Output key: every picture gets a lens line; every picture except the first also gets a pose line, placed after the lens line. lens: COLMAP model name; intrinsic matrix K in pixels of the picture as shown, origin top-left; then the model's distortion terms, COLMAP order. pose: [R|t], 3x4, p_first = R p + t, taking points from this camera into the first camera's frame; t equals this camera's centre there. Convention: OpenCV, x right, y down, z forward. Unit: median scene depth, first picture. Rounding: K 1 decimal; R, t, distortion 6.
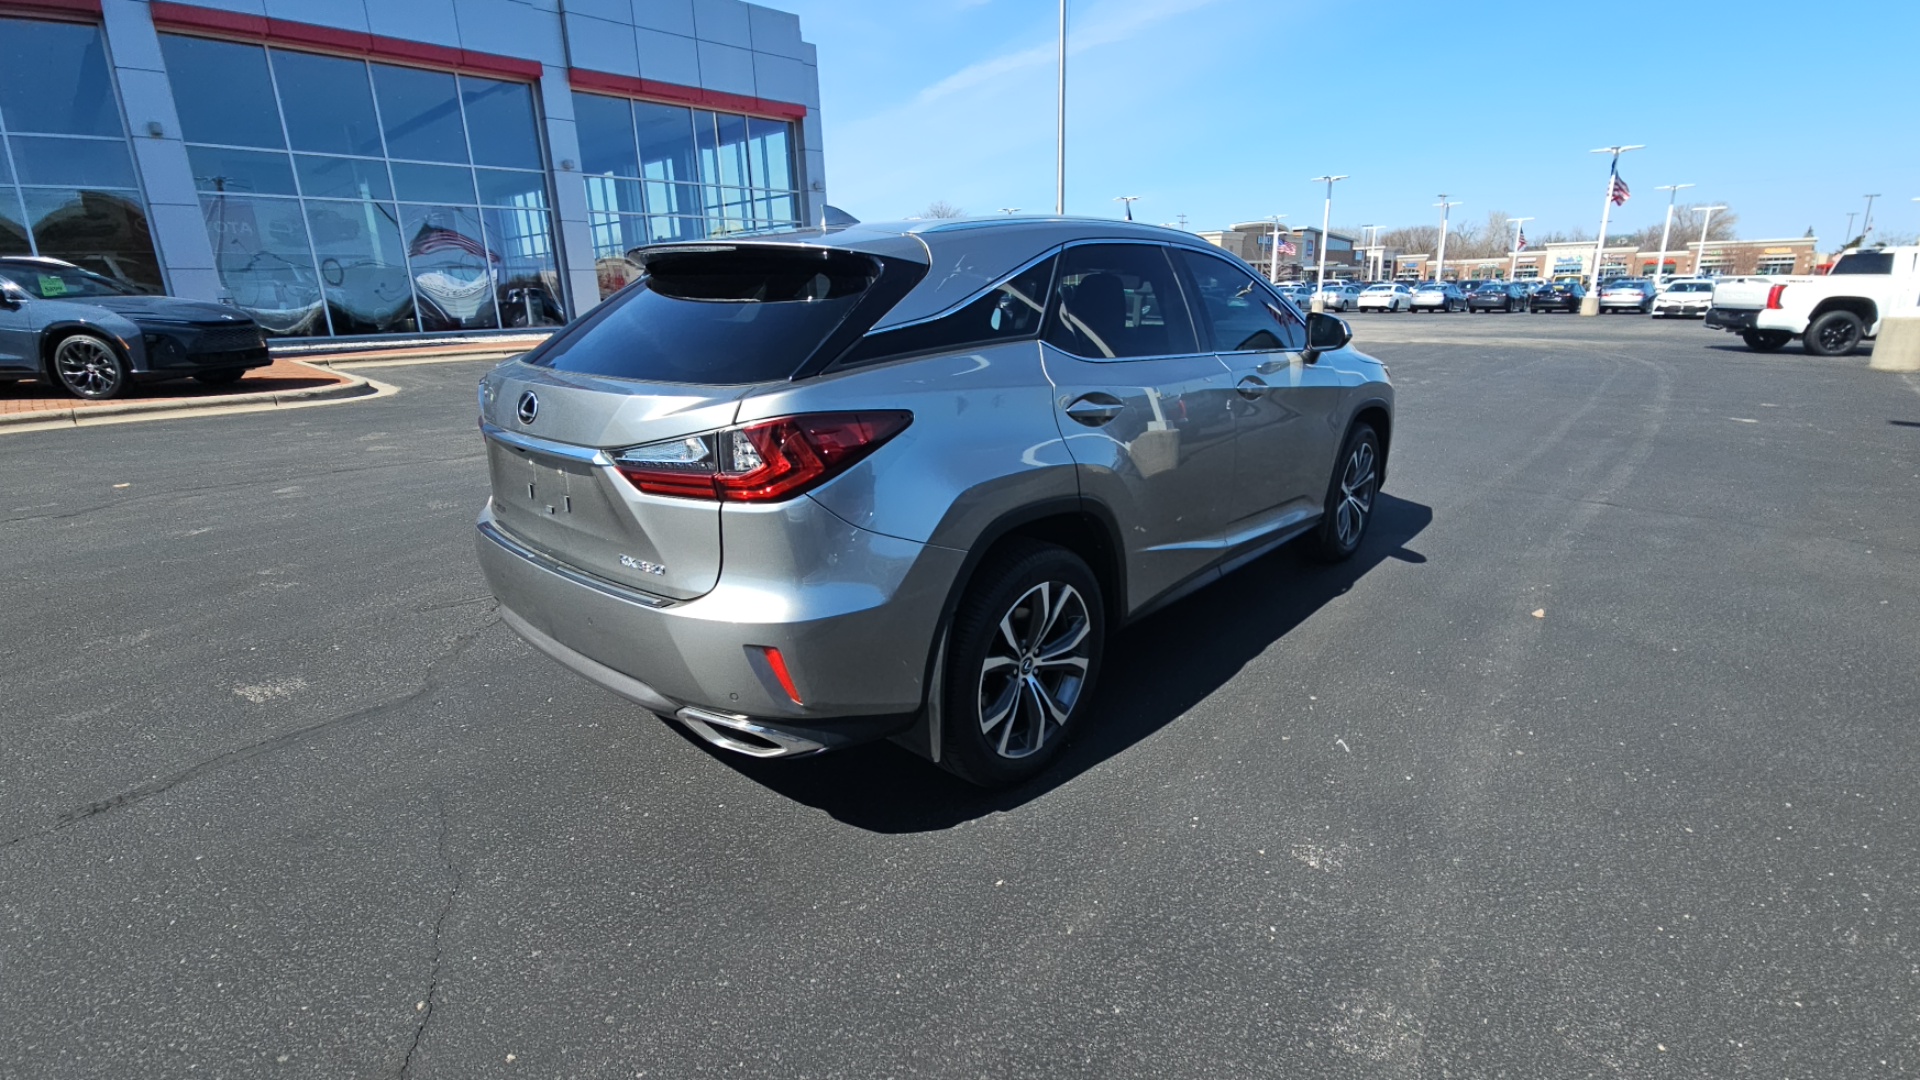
lens RADIAL K [[857.7, 0, 978.4], [0, 857.7, 549.7], [0, 0, 1]] dist [0.009303, -0.007760]
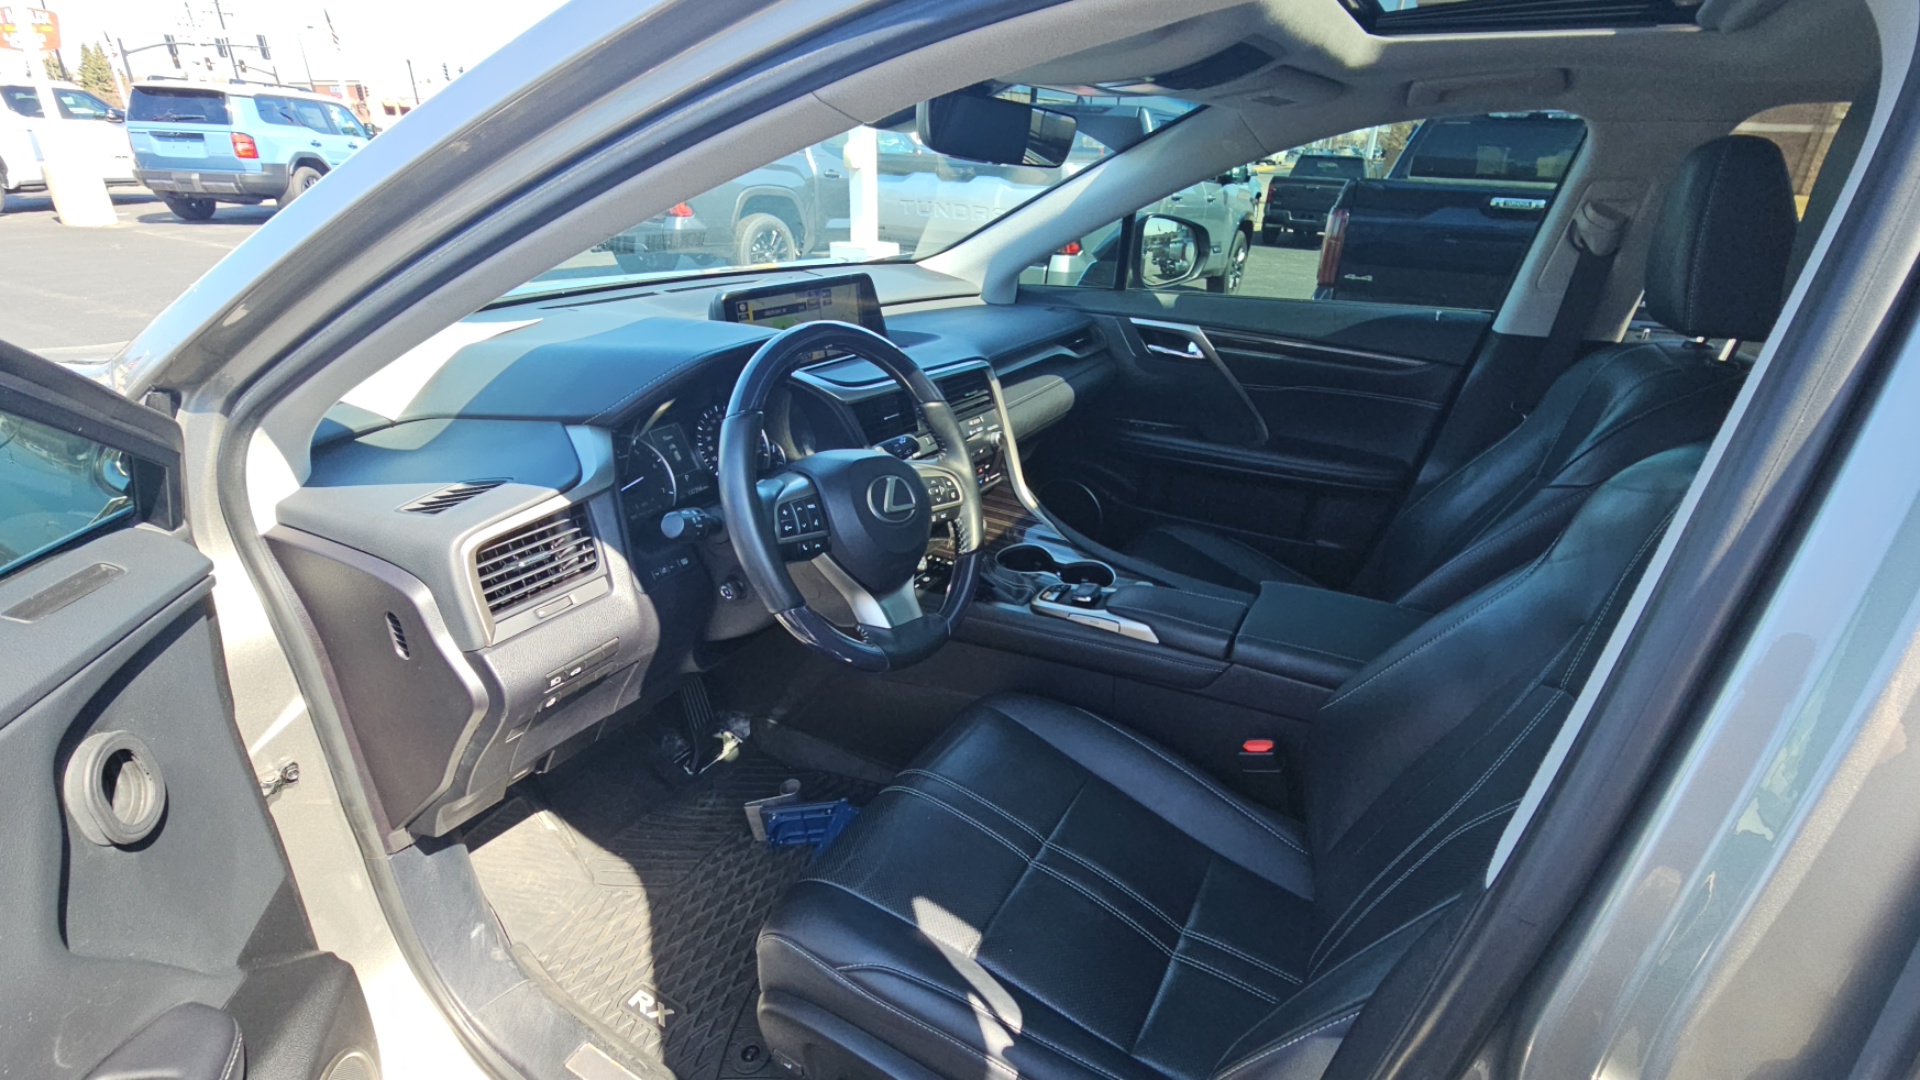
lens RADIAL K [[857.7, 0, 977.2], [0, 857.7, 542.0], [0, 0, 1]] dist [0.009303, -0.007760]
pose [[-0.211004, -0.405557, 0.889382, -0.026172], [0.254906, 0.855556, 0.450608, -0.075074], [-0.943663, 0.321789, -0.077147, 0.245738]]
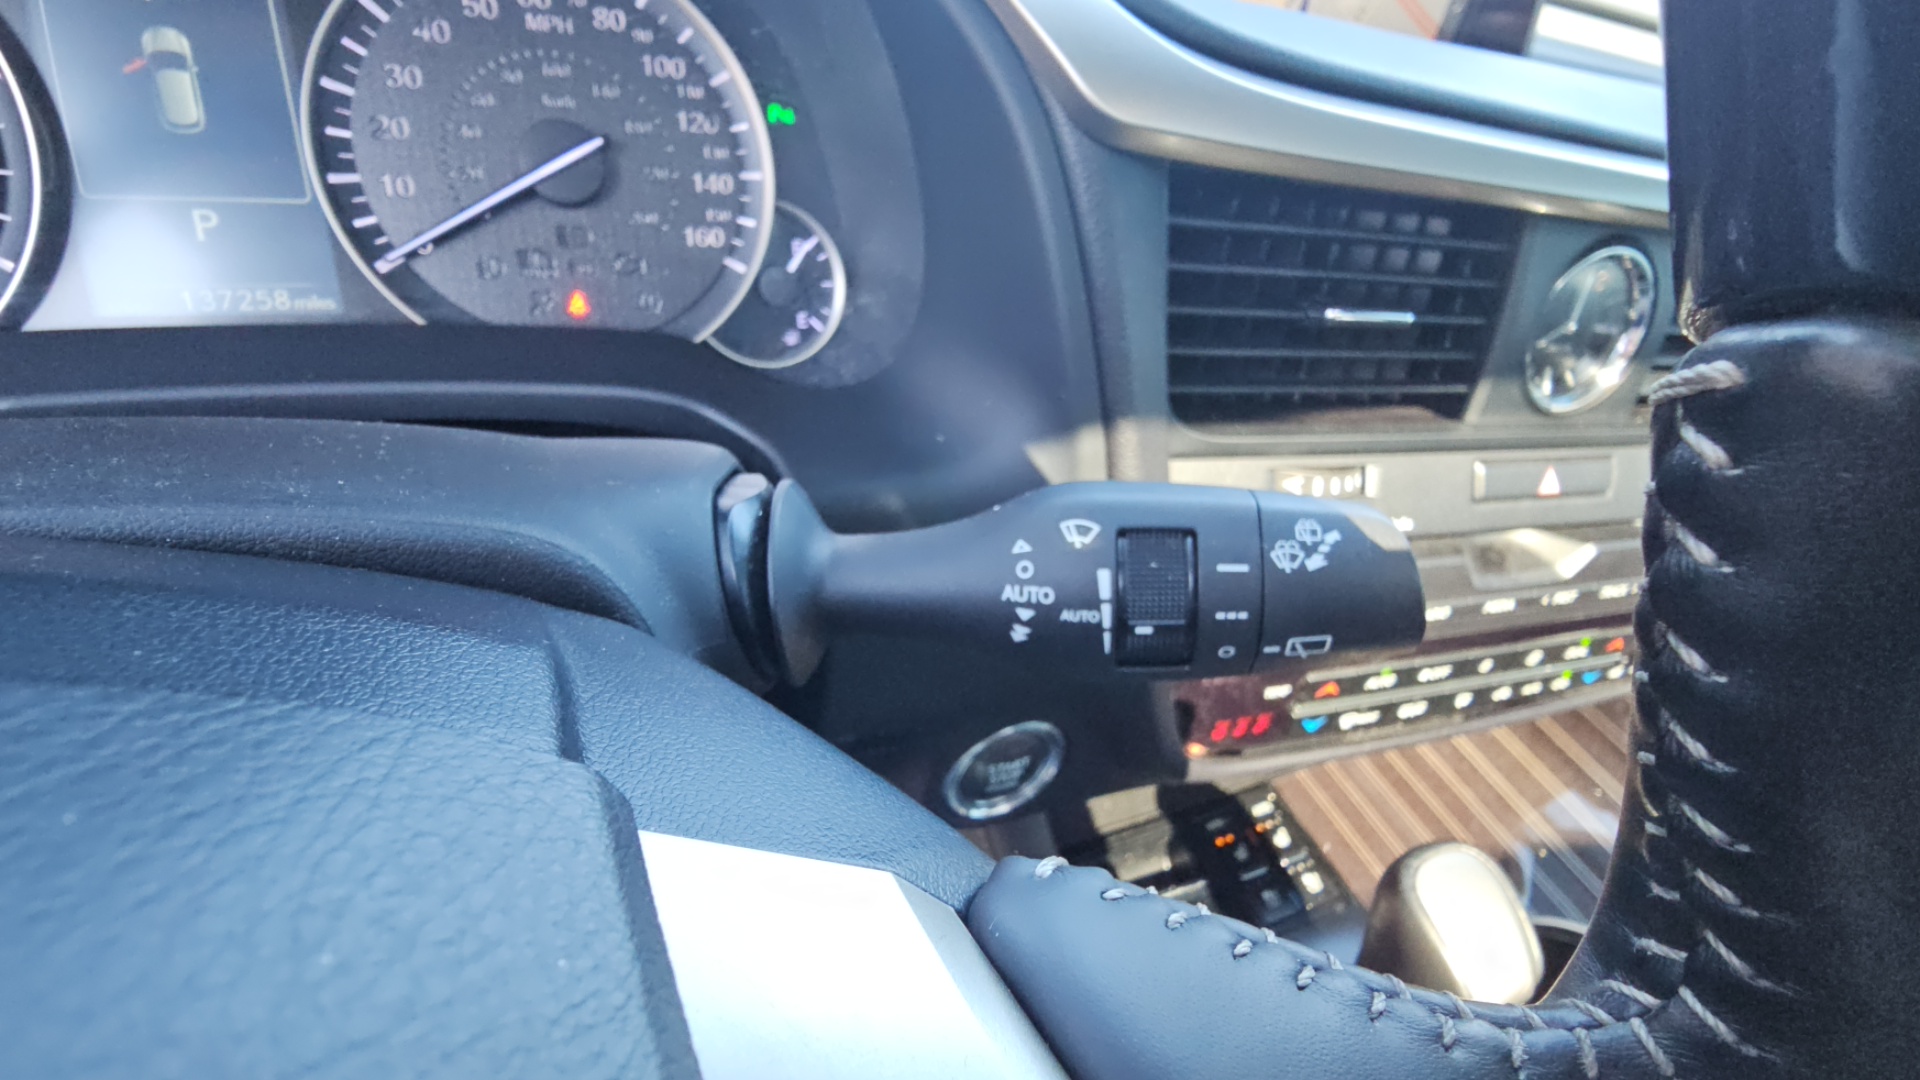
lens RADIAL K [[857.7, 0, 971.2], [0, 857.7, 536.1], [0, 0, 1]] dist [0.009303, -0.007760]
pose [[0.419442, -0.510345, 0.750744, 0.025109], [0.075404, 0.843738, 0.531432, -0.059407], [-0.904645, -0.166296, 0.392381, 0.243515]]
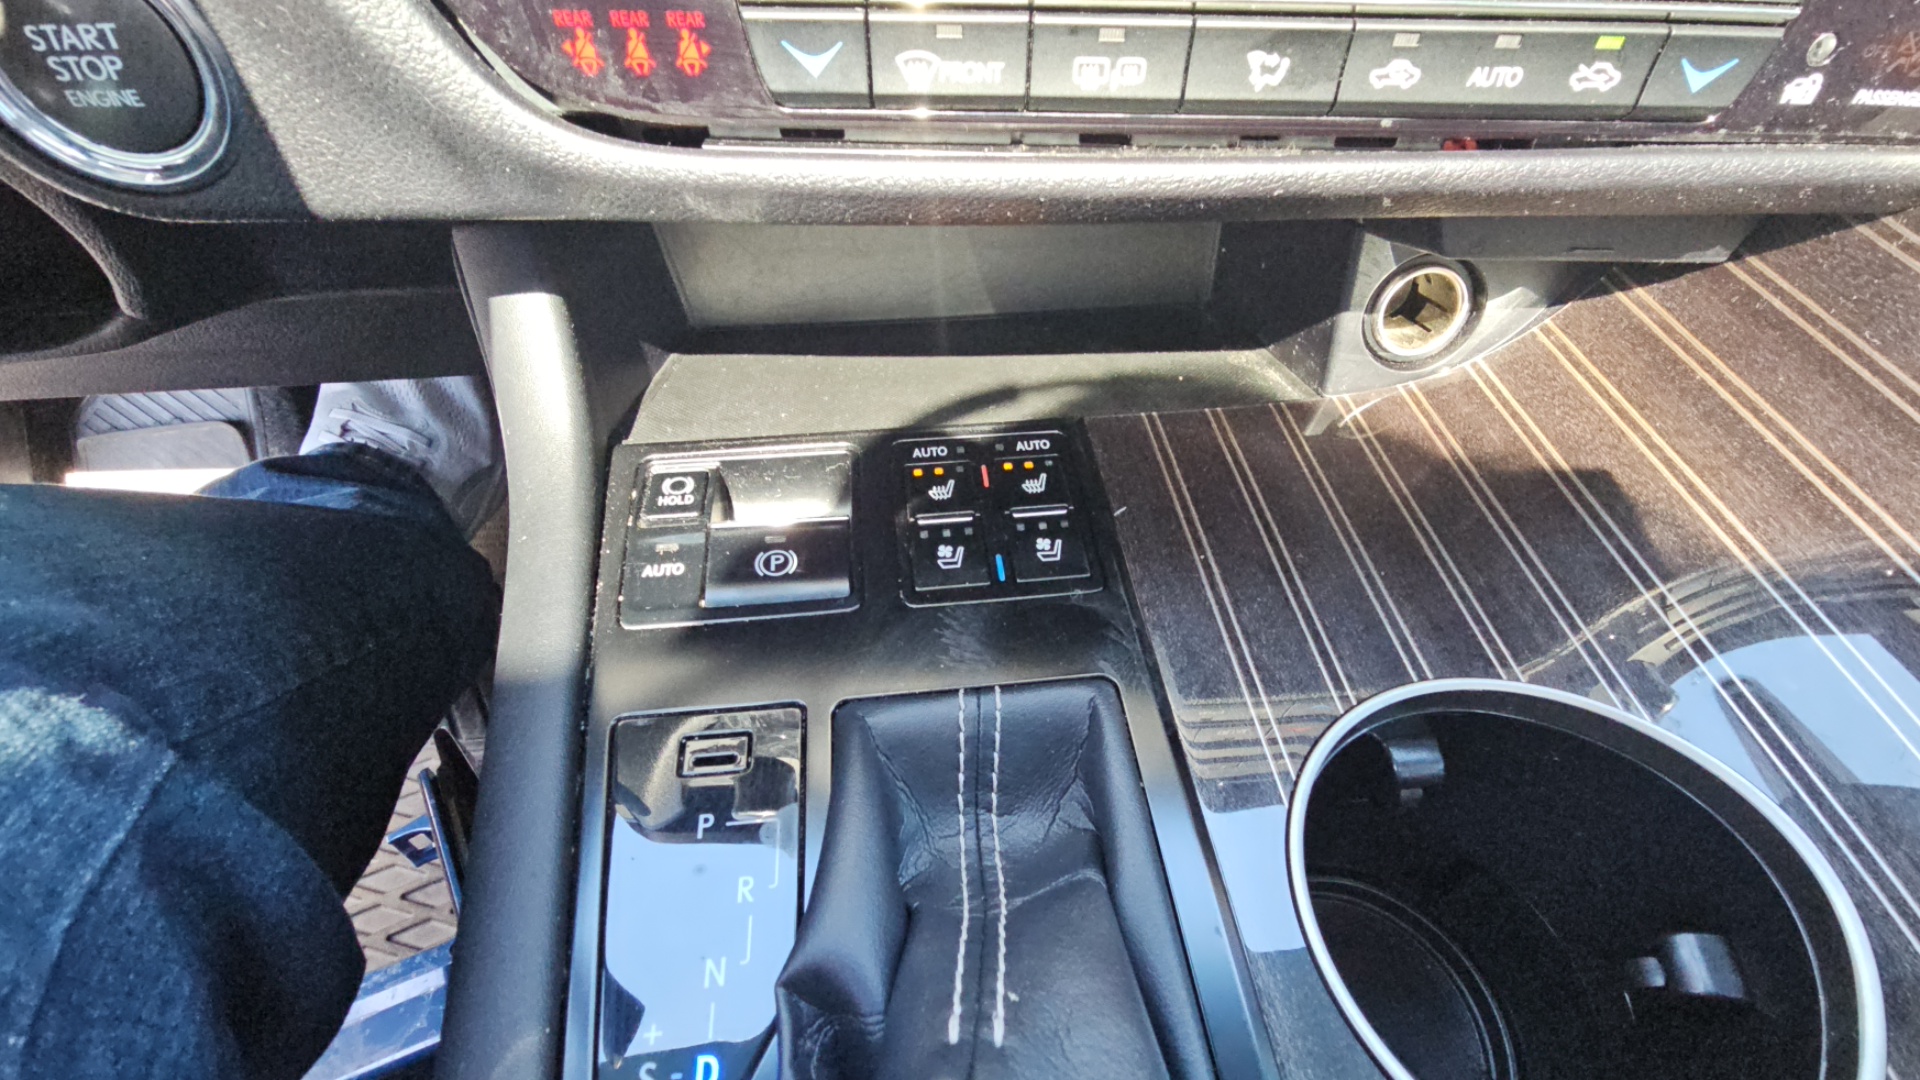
lens RADIAL K [[857.7, 0, 980.2], [0, 857.7, 535.4], [0, 0, 1]] dist [0.009303, -0.007760]
pose [[0.671522, -0.534974, 0.512700, 0.033720], [0.190508, 0.793307, 0.578248, -0.047361], [-0.716076, -0.290633, 0.634640, 0.236247]]
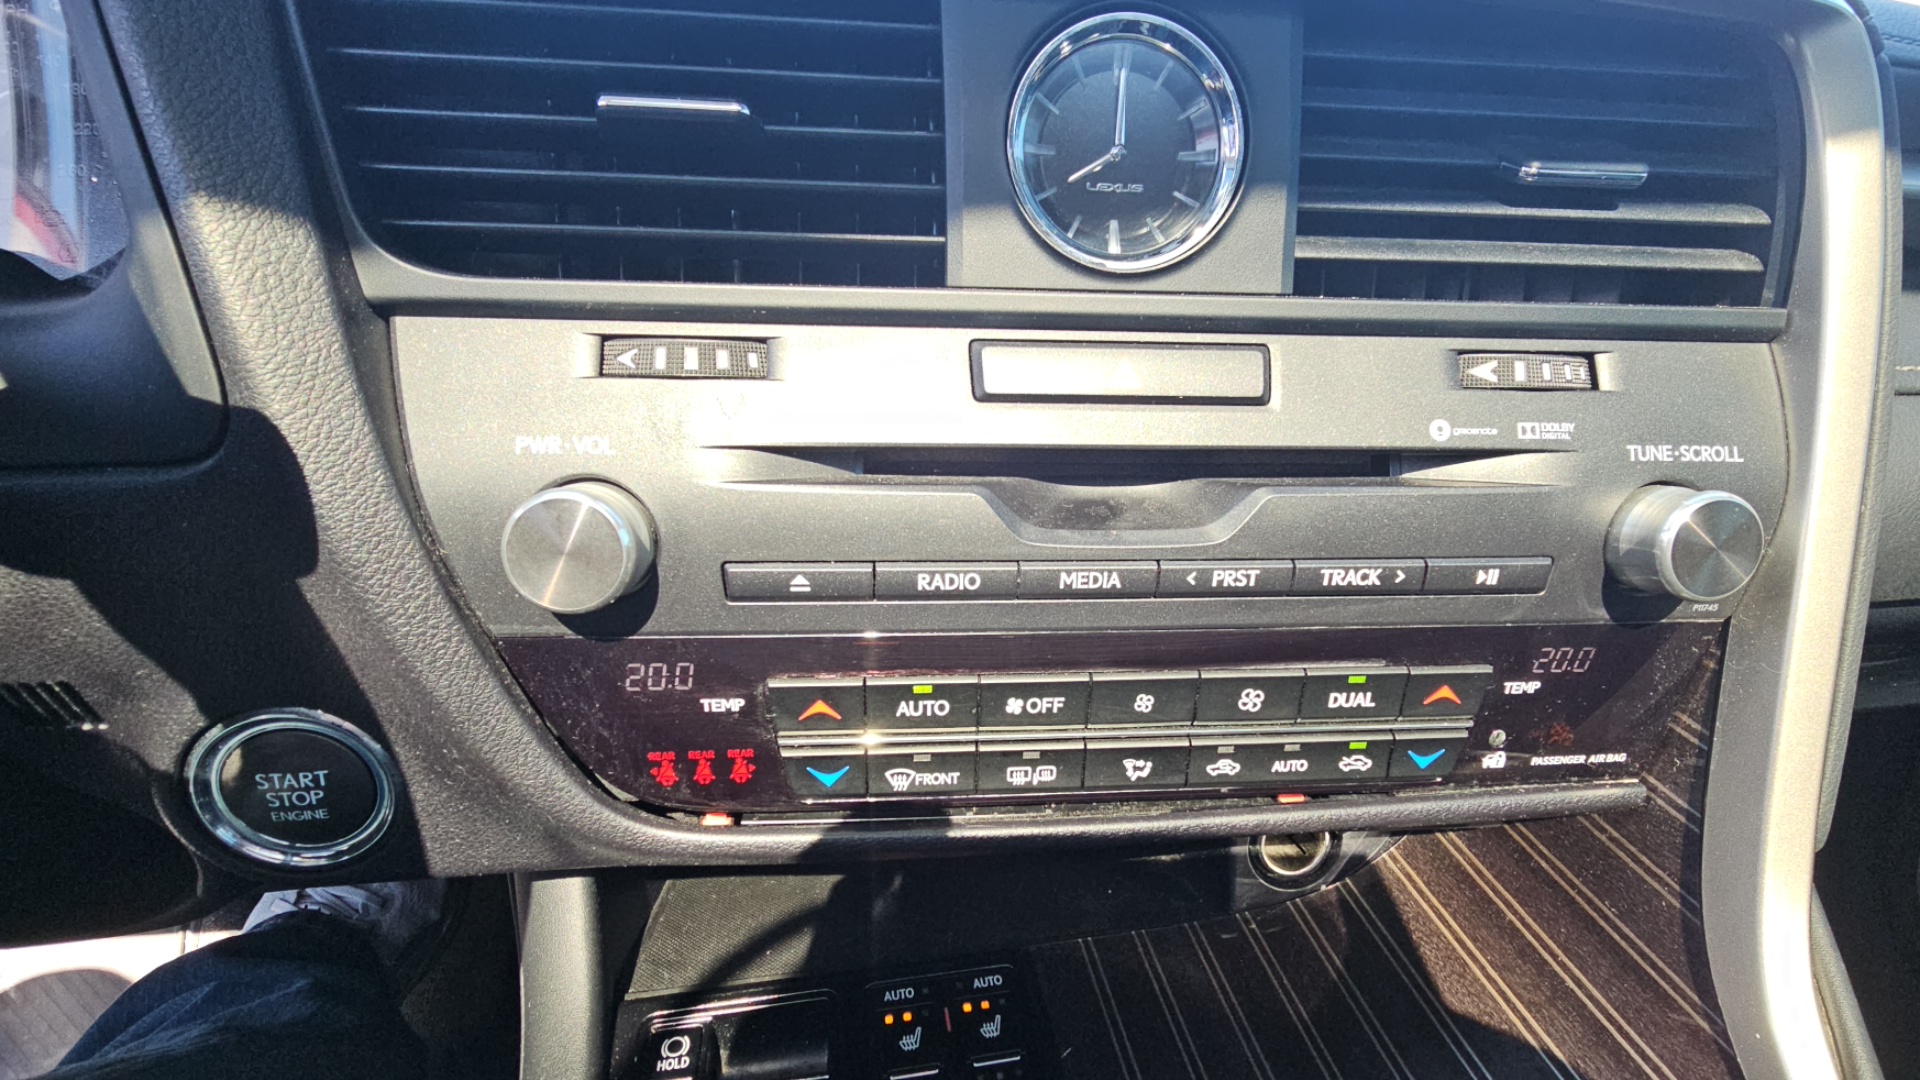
lens RADIAL K [[857.7, 0, 981.0], [0, 857.7, 536.1], [0, 0, 1]] dist [0.009303, -0.007760]
pose [[0.620075, -0.306023, 0.722396, 0.033075], [0.189891, 0.951951, 0.240272, -0.051855], [-0.761215, -0.011810, 0.648392, 0.234732]]
